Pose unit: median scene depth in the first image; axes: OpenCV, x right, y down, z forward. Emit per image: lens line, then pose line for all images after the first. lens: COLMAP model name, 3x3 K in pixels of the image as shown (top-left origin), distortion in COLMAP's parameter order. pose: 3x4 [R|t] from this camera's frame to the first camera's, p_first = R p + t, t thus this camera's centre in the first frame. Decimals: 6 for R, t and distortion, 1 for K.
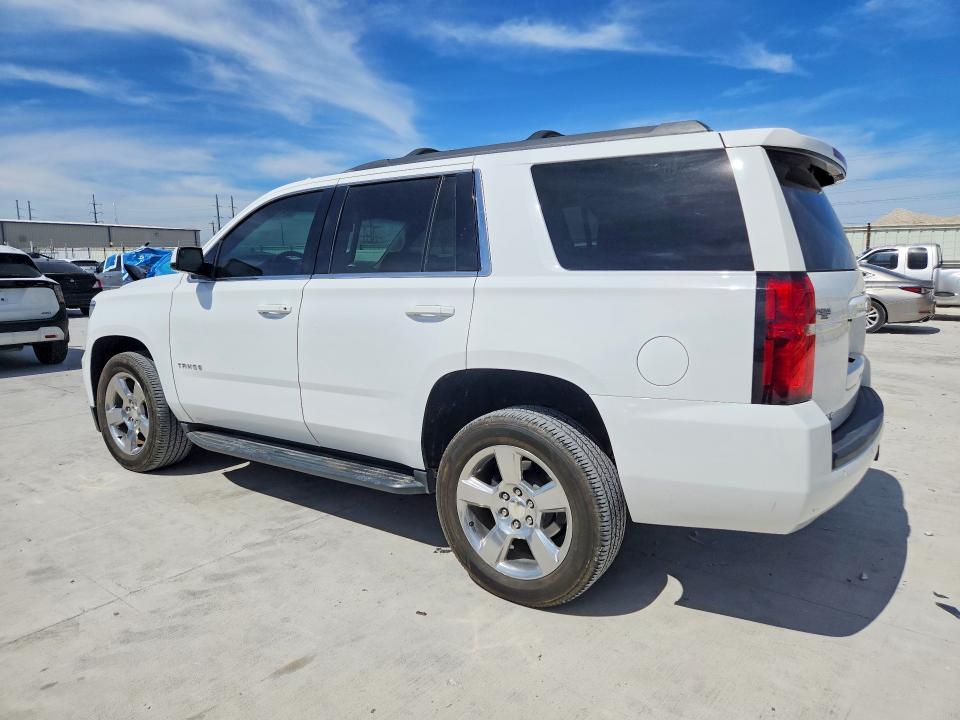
lens RADIAL K [[656.0, 0, 483.6], [0, 656.0, 350.9], [0, 0, 1]] dist [0.026922, -0.021874]
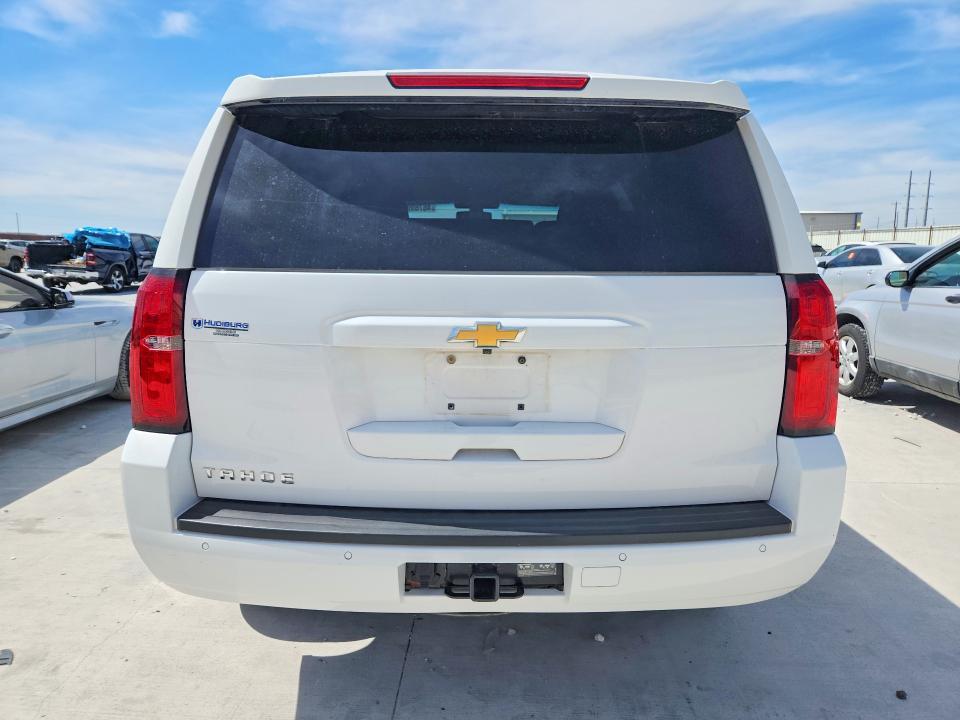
lens RADIAL K [[656.0, 0, 481.0], [0, 656.0, 362.4], [0, 0, 1]] dist [0.026922, -0.021874]
pose [[0.540154, 0.152933, -0.827554, 0.795250], [-0.119782, 0.987309, 0.104273, -0.081316], [0.832998, 0.042802, 0.551618, 0.526479]]
